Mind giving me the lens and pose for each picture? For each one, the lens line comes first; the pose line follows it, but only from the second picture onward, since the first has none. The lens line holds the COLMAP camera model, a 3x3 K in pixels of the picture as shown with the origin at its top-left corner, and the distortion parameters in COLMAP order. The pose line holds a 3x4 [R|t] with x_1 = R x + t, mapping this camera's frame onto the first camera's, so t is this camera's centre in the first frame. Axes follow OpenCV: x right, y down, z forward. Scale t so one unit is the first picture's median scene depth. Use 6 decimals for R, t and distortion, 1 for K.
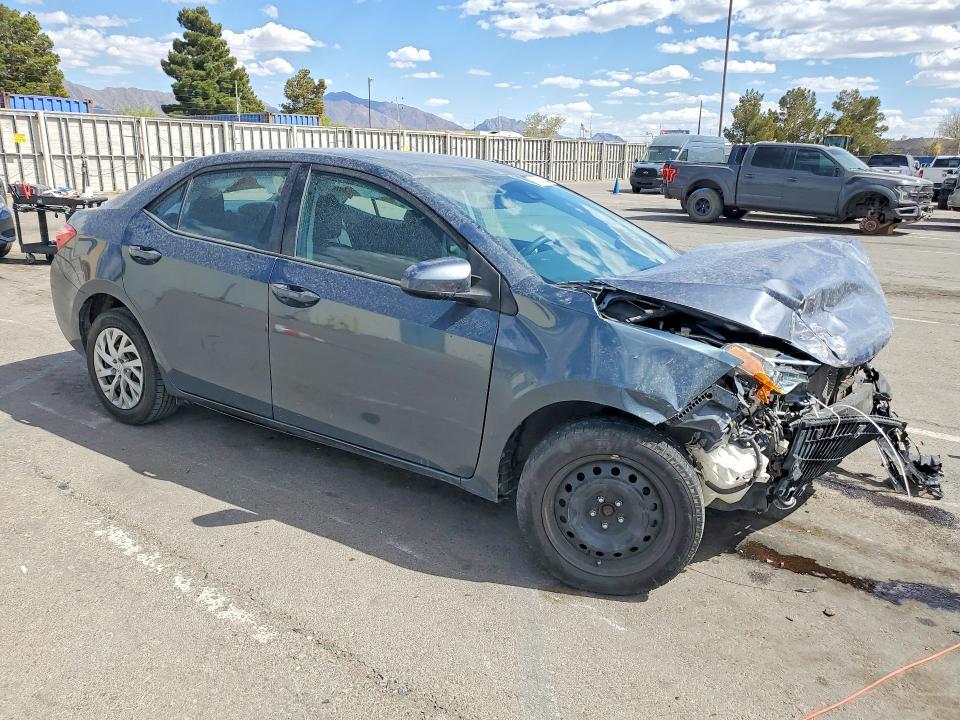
lens RADIAL K [[780.4, 0, 478.7], [0, 780.4, 363.4], [0, 0, 1]] dist [0.027027, -0.005293]
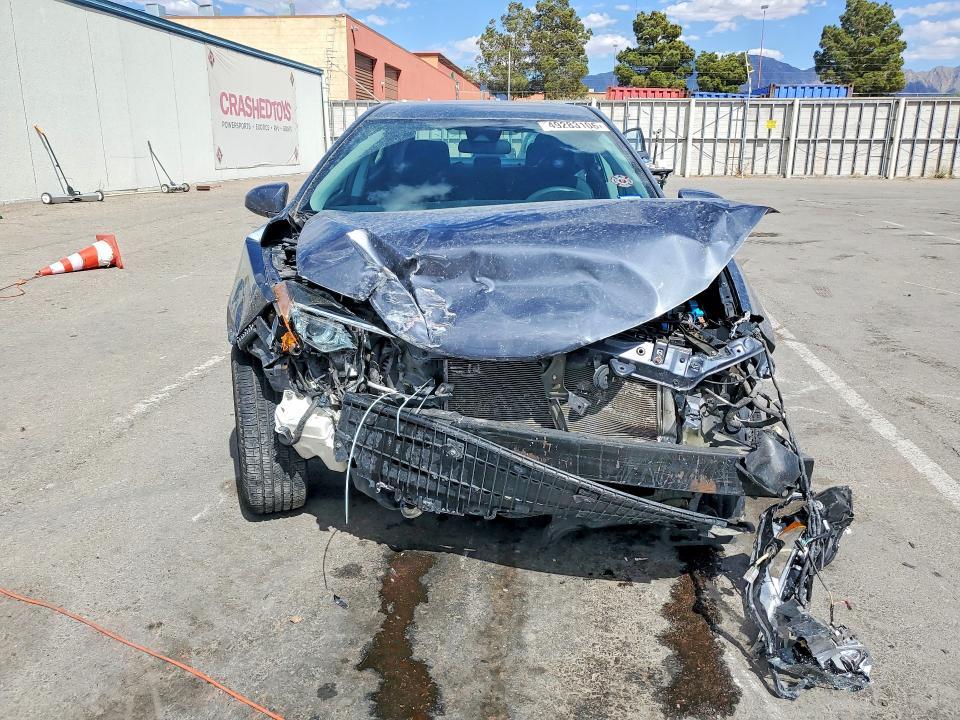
lens RADIAL K [[780.4, 0, 477.7], [0, 780.4, 358.8], [0, 0, 1]] dist [0.027027, -0.005293]
pose [[0.495497, 0.222834, -0.839540, 0.195353], [-0.221760, 0.966956, 0.125770, -0.016254], [0.839824, 0.123858, 0.528540, 0.113608]]
